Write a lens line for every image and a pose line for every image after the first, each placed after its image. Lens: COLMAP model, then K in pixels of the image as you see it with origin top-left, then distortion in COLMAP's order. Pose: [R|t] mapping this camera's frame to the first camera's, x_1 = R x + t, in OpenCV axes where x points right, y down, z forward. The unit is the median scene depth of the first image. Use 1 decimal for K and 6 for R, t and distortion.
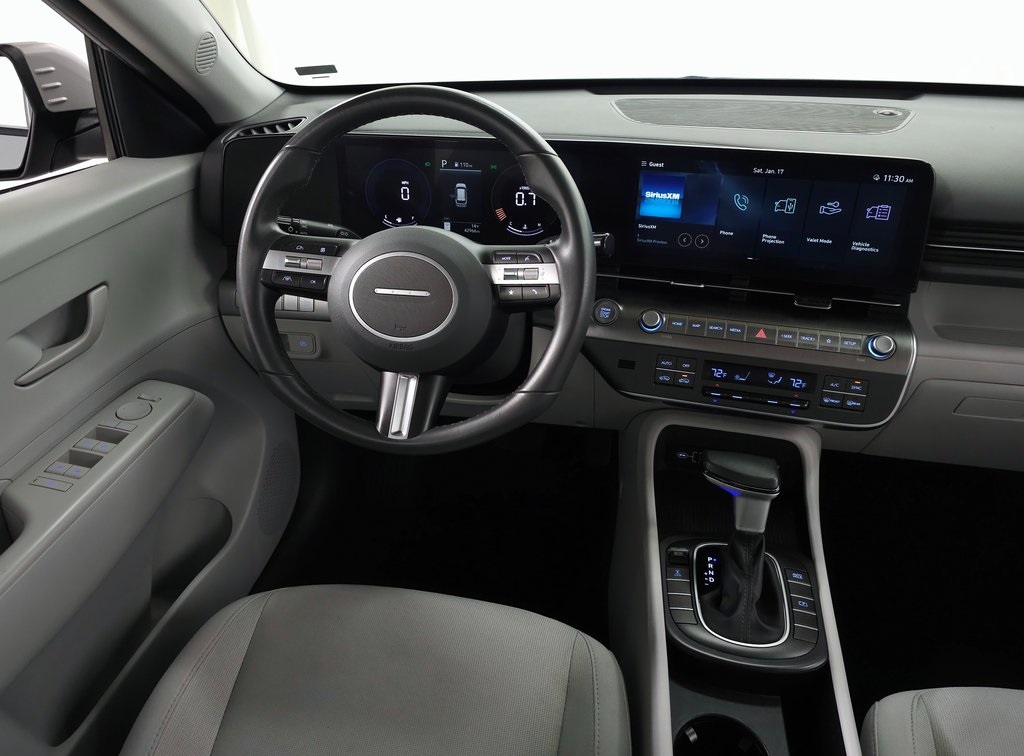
lens RADIAL K [[685.9, 0, 512.0], [0, 685.9, 378.0], [0, 0, 1]] dist [0.088036, -0.161448]
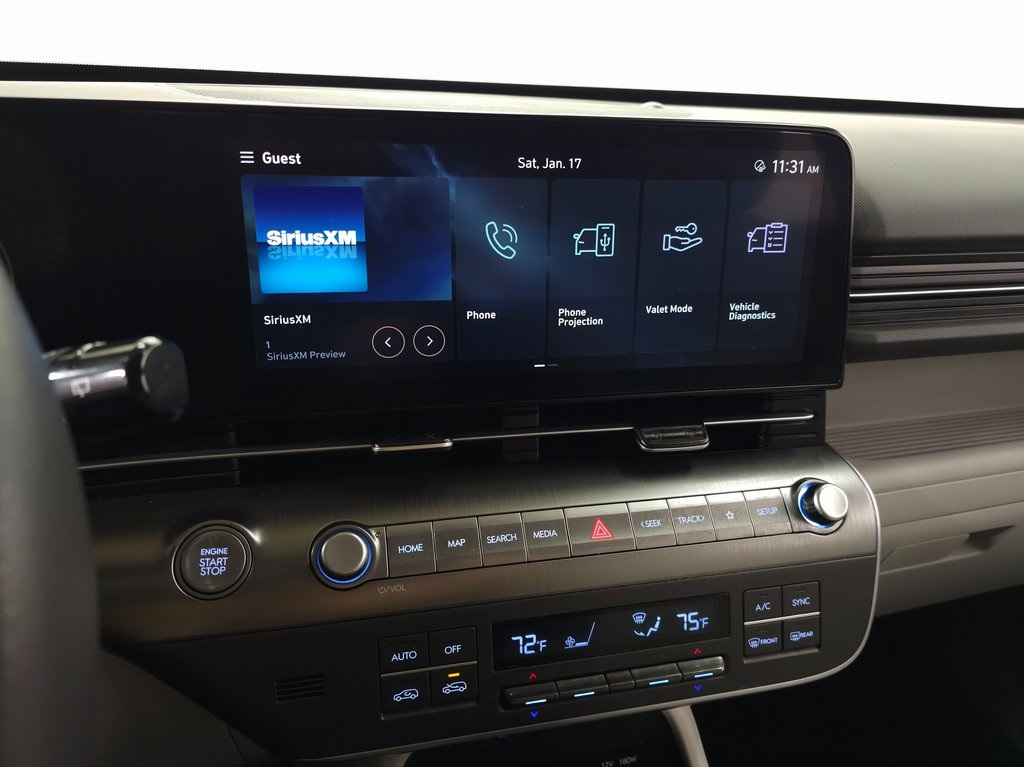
lens RADIAL K [[703.7, 0, 512.0], [0, 703.7, 383.5], [0, 0, 1]] dist [0.057193, -0.100317]
pose [[0.867242, -0.141798, 0.477267, 0.114512], [0.218583, 0.969702, -0.109086, -0.117457], [-0.447339, 0.198926, 0.871961, 0.624784]]
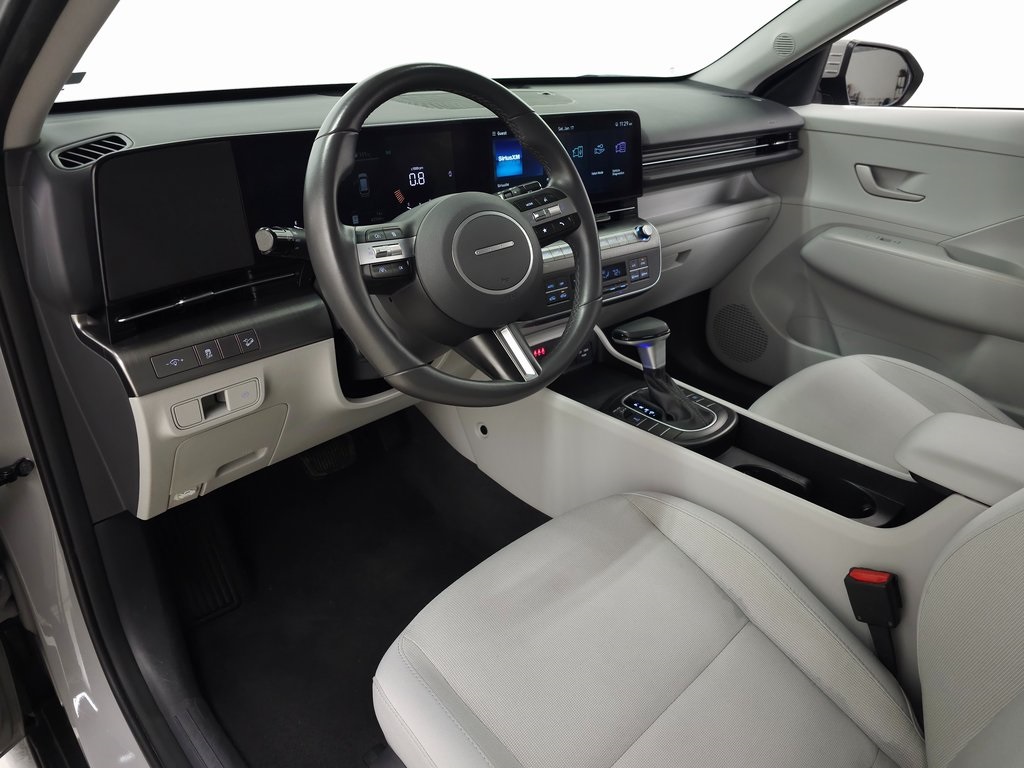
lens RADIAL K [[674.0, 0, 512.0], [0, 674.0, 384.0], [0, 0, 1]] dist [0.055595, -0.082733]
pose [[0.575967, -0.352579, 0.737530, -0.836234], [0.394036, 0.910220, 0.127415, -0.045987], [-0.716239, 0.217227, 0.663185, 0.274643]]
